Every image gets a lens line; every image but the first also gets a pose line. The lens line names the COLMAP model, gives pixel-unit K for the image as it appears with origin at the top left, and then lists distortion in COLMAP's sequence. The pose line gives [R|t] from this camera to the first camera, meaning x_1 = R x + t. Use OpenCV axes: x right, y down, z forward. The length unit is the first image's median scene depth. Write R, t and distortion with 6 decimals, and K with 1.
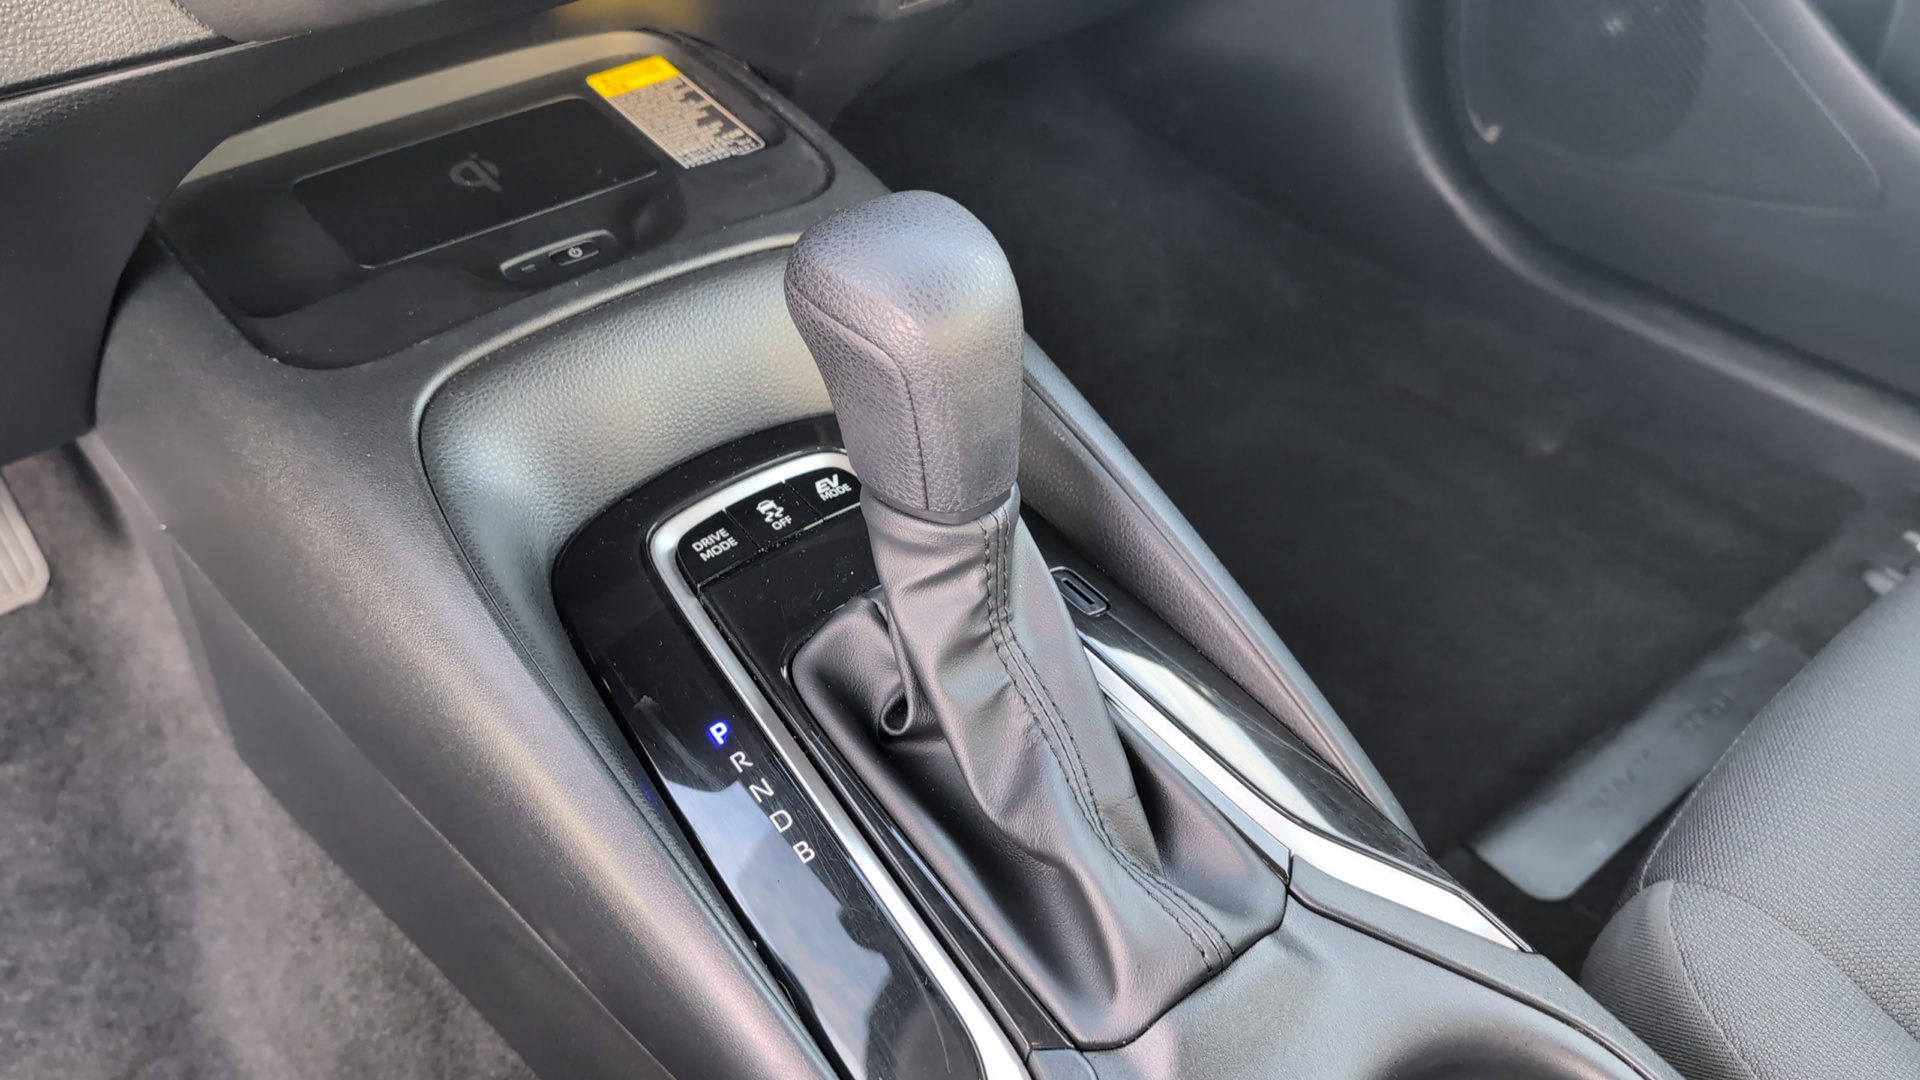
lens RADIAL K [[1451.0, 0, 964.8], [0, 1451.0, 456.3], [0, 0, 1]] dist [0.003448, -0.004116]
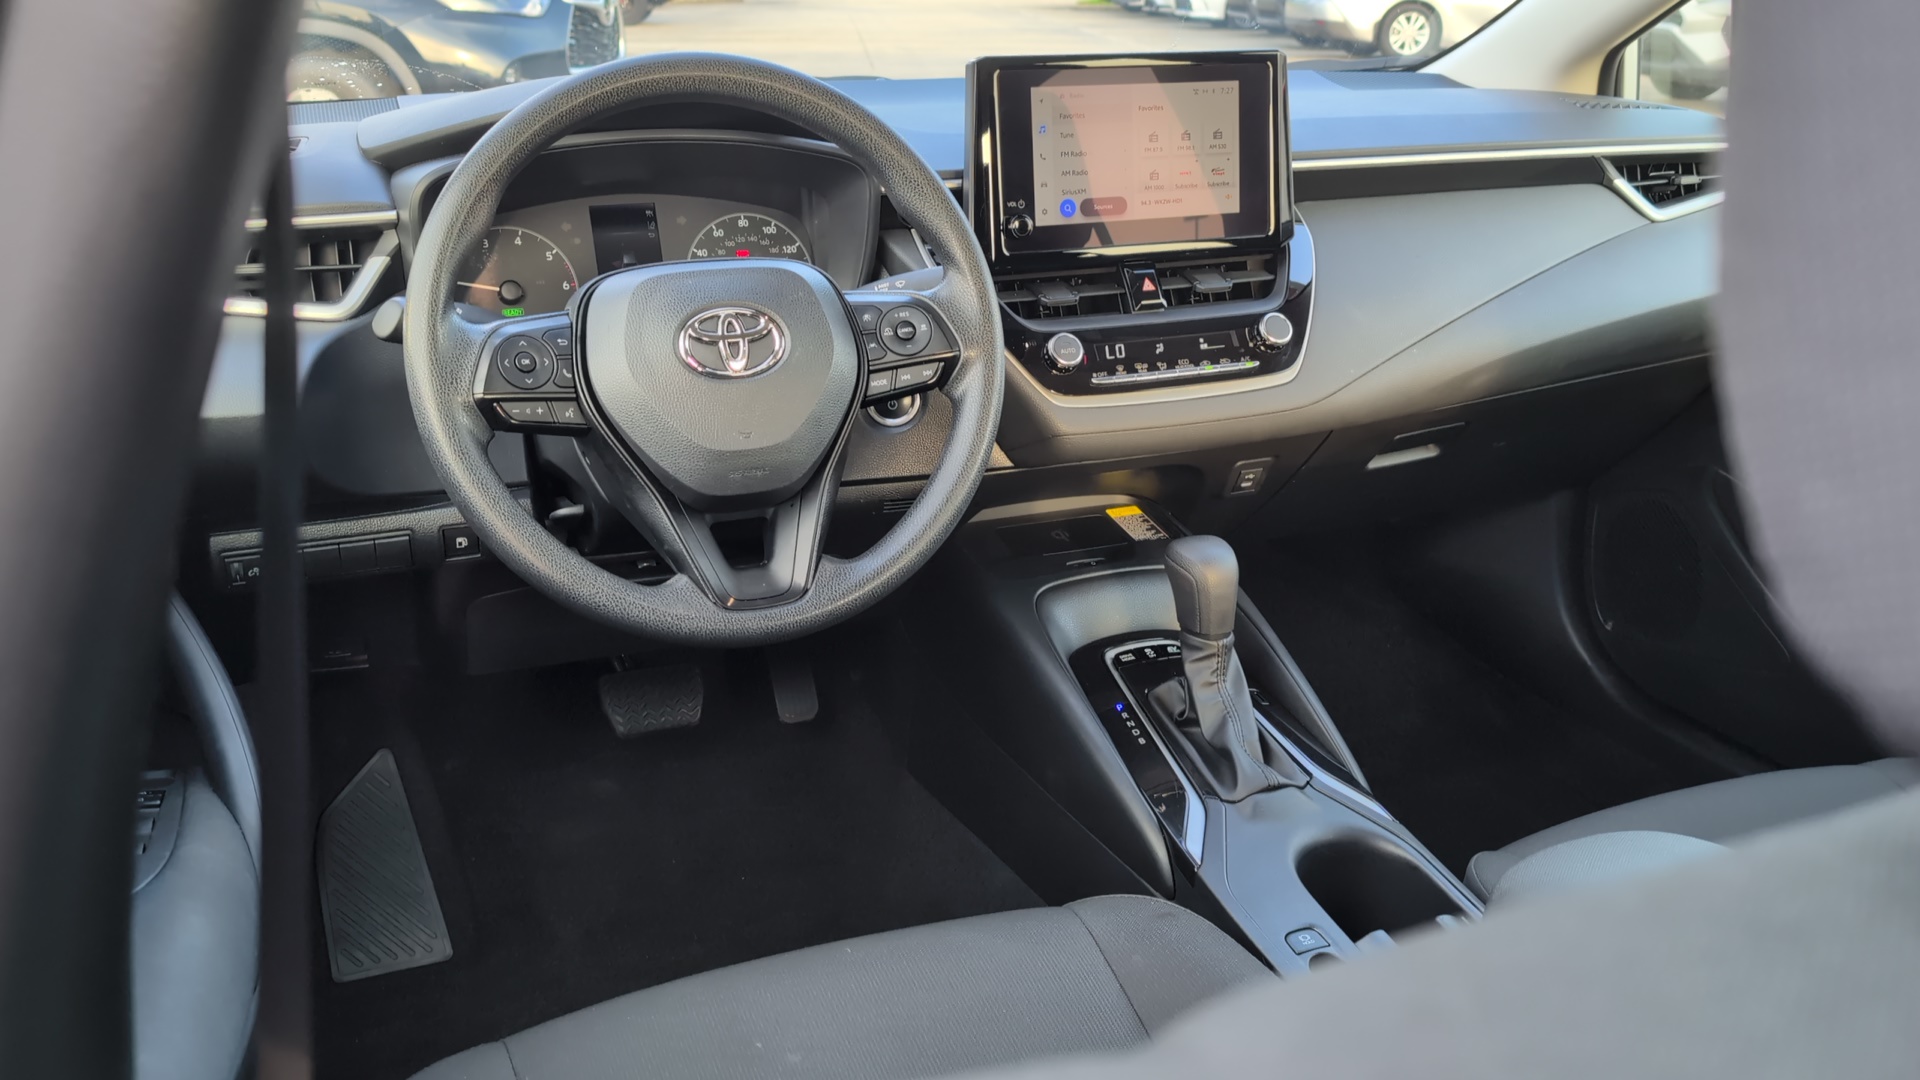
lens RADIAL K [[1617.0, 0, 960.0], [0, 1617.0, 540.0], [0, 0, 1]] dist [0.011749, -0.007667]
pose [[0.947566, 0.096140, -0.304755, 0.433493], [-0.194413, 0.930313, -0.311000, 0.856130], [0.253618, 0.353942, 0.900224, -1.892687]]
